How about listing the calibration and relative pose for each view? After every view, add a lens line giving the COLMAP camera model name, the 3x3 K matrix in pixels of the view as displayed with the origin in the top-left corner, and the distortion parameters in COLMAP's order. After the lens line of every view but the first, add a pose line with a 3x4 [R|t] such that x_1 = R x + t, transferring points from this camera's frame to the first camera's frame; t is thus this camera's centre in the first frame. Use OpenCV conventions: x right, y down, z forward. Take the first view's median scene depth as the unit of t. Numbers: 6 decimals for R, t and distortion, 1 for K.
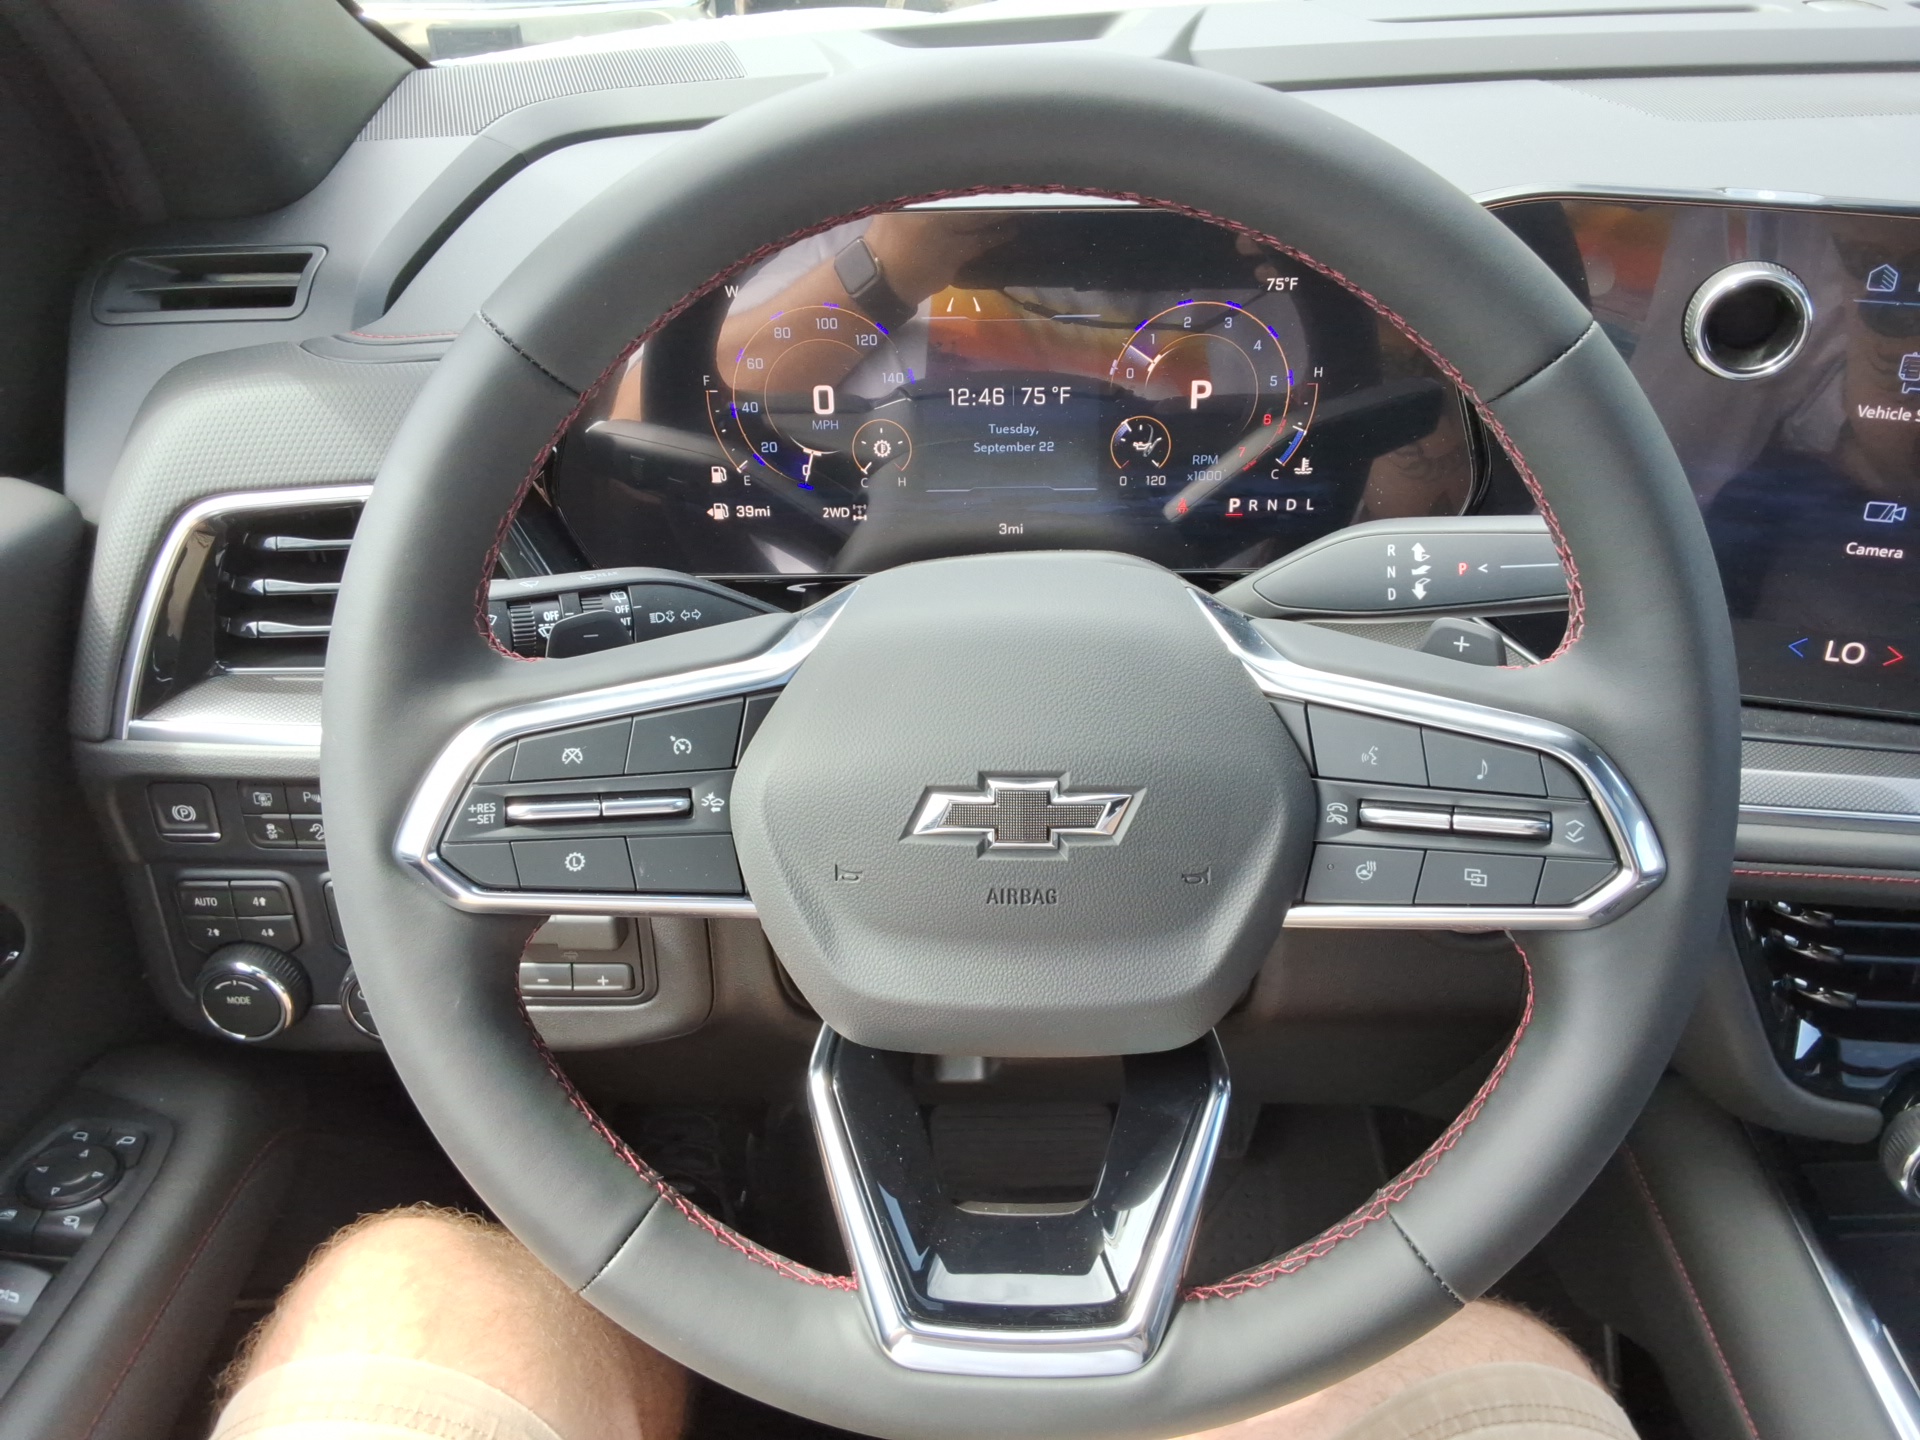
lens RADIAL K [[1547.4, 0, 970.0], [0, 1547.4, 704.4], [0, 0, 1]] dist [0.109054, -0.176452]
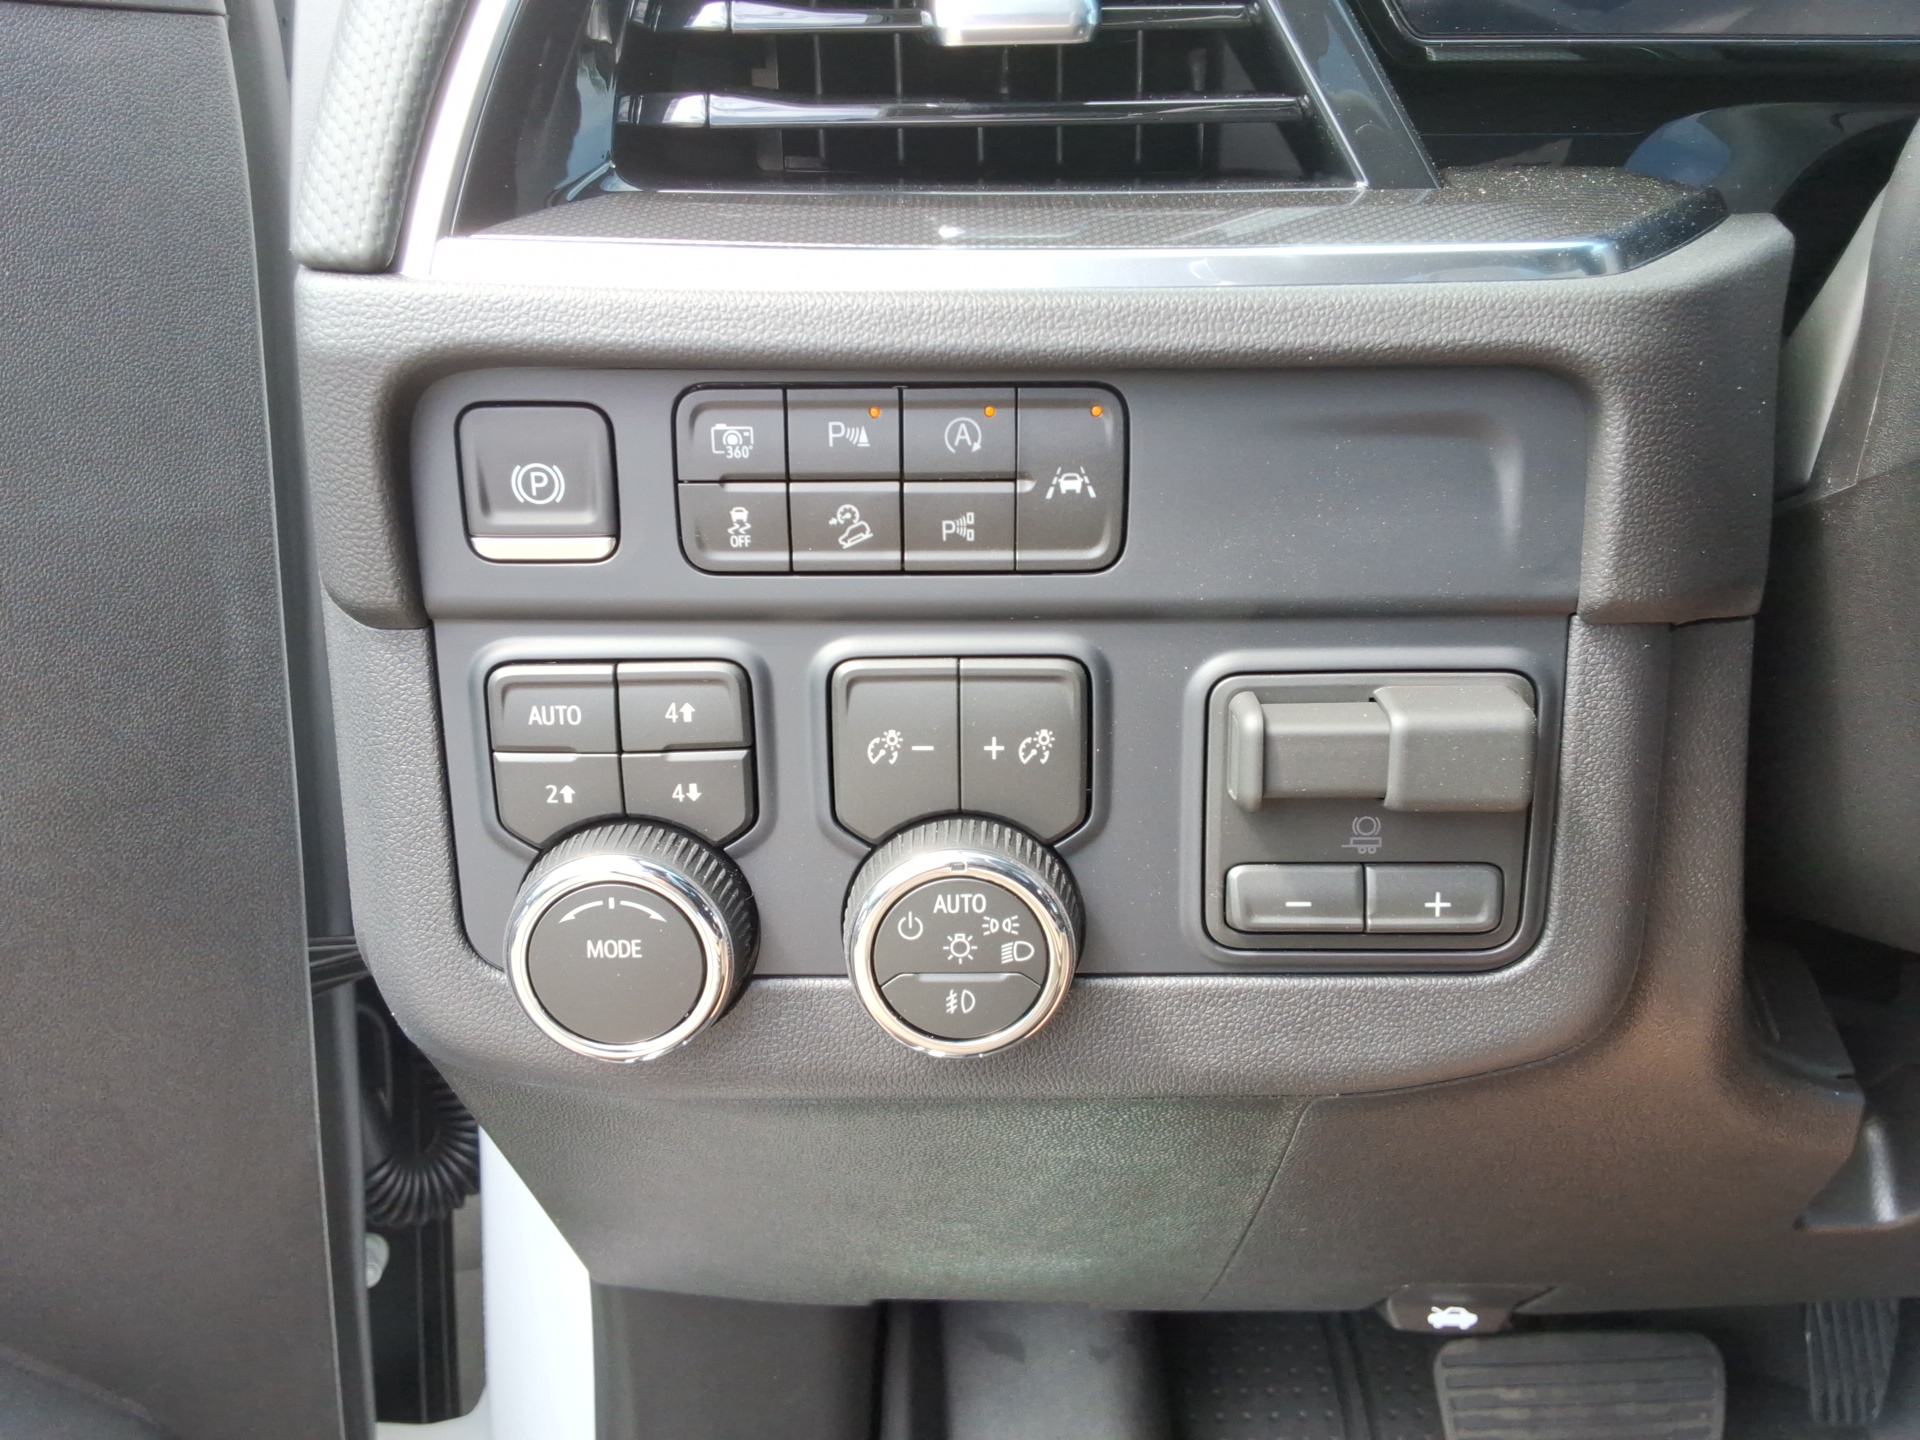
lens RADIAL K [[1547.4, 0, 969.9], [0, 1547.4, 718.8], [0, 0, 1]] dist [0.109054, -0.176452]
pose [[0.999547, -0.002548, 0.029994, -0.411502], [0.007985, 0.983157, -0.182591, 0.222256], [-0.029023, 0.182747, 0.982731, 0.610615]]
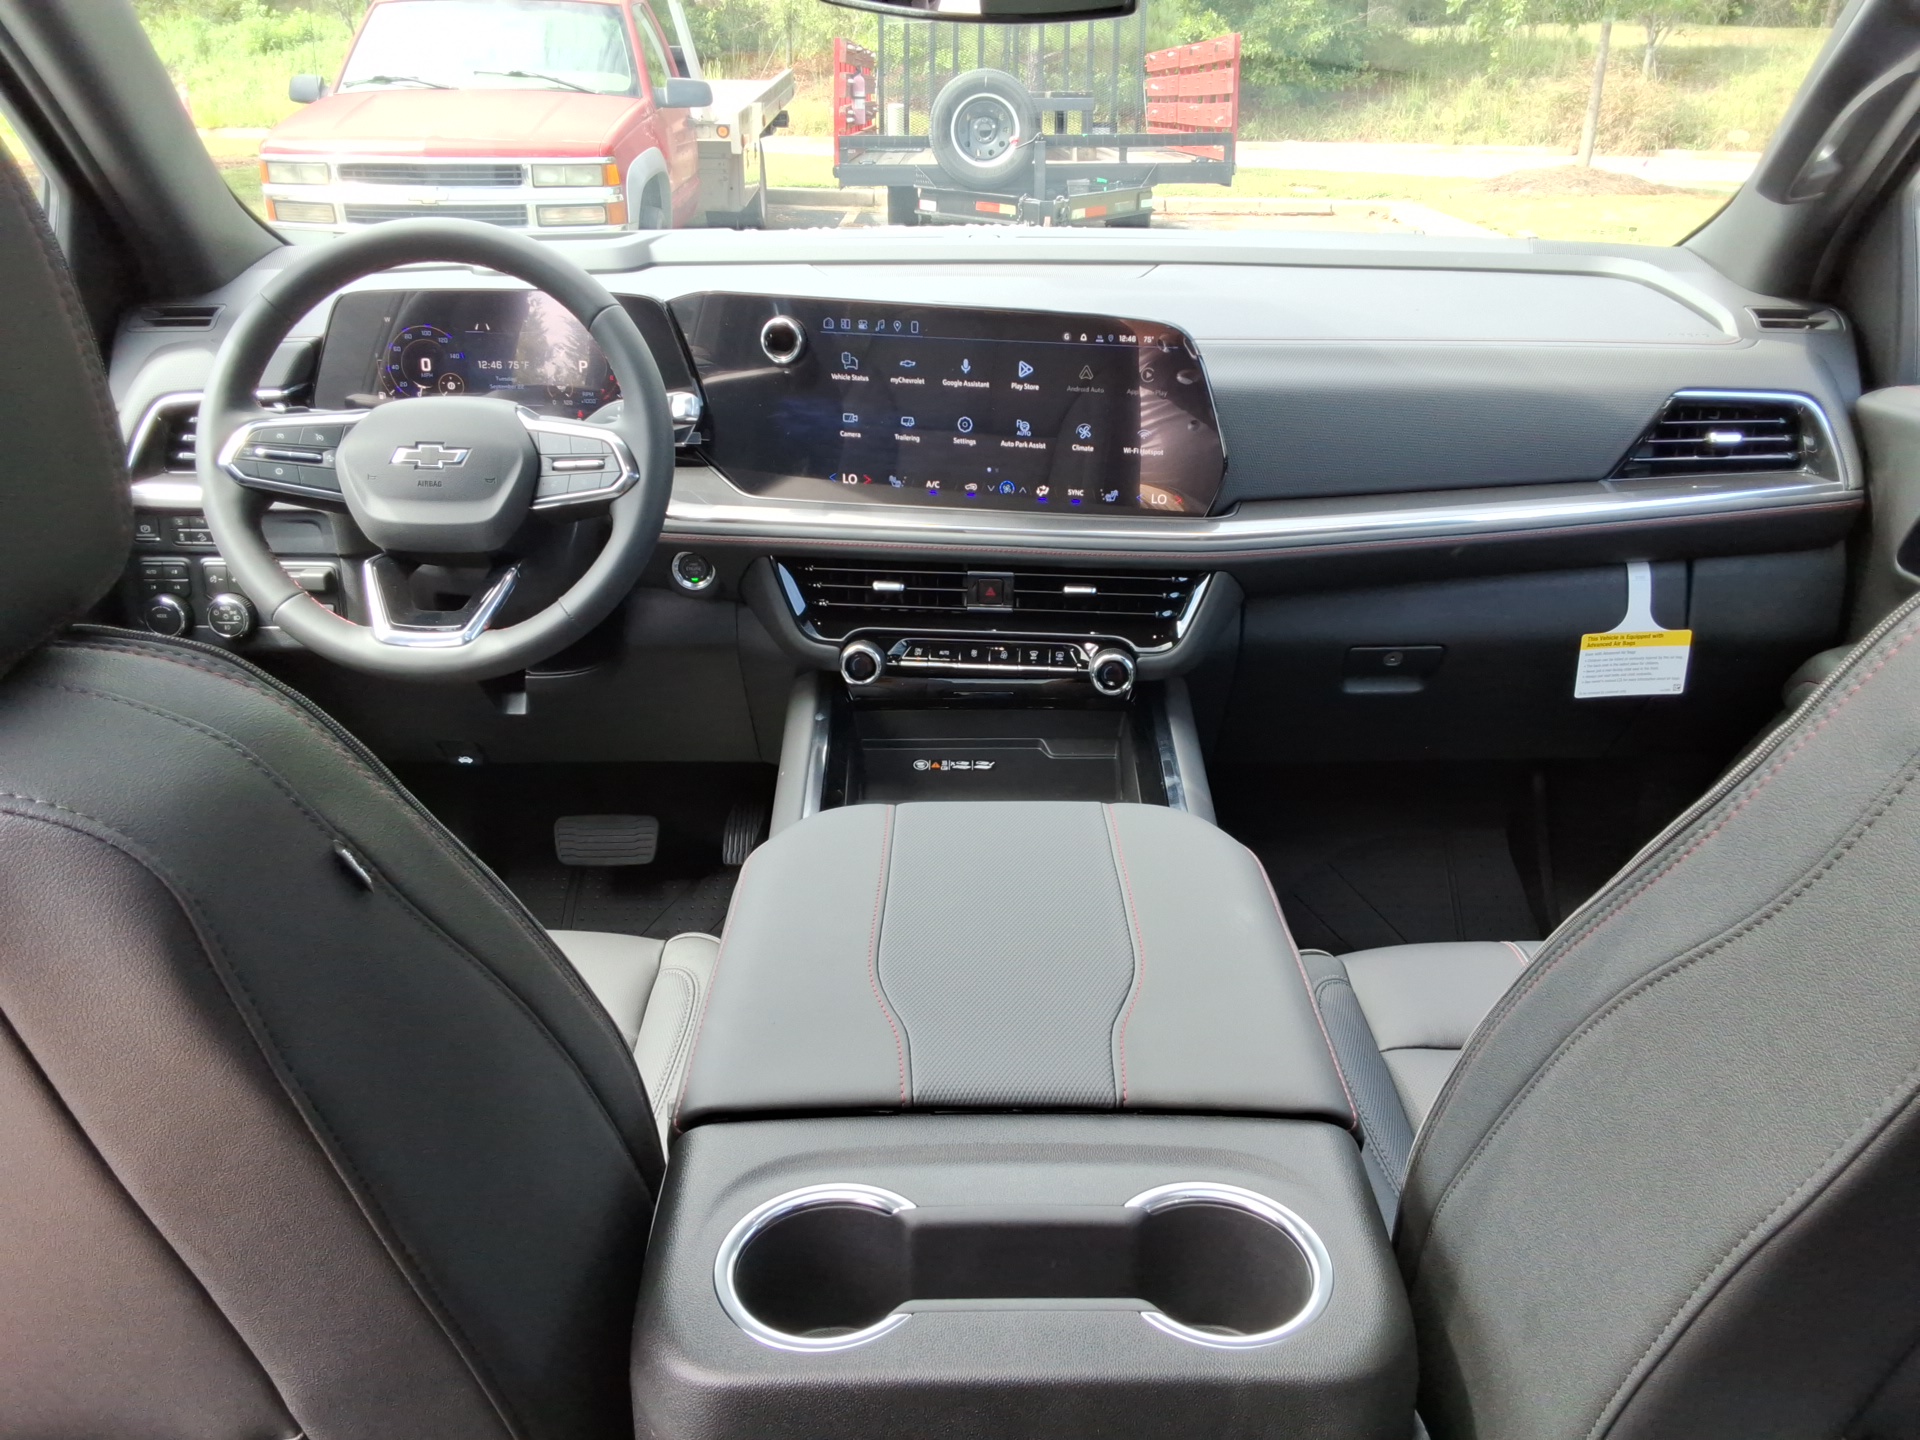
lens RADIAL K [[1547.4, 0, 974.4], [0, 1547.4, 711.7], [0, 0, 1]] dist [0.109054, -0.176452]
pose [[0.999652, 0.012040, 0.023459, 0.731692], [-0.008280, 0.987998, -0.154243, 0.730128], [-0.025034, 0.153995, 0.987754, -1.397518]]
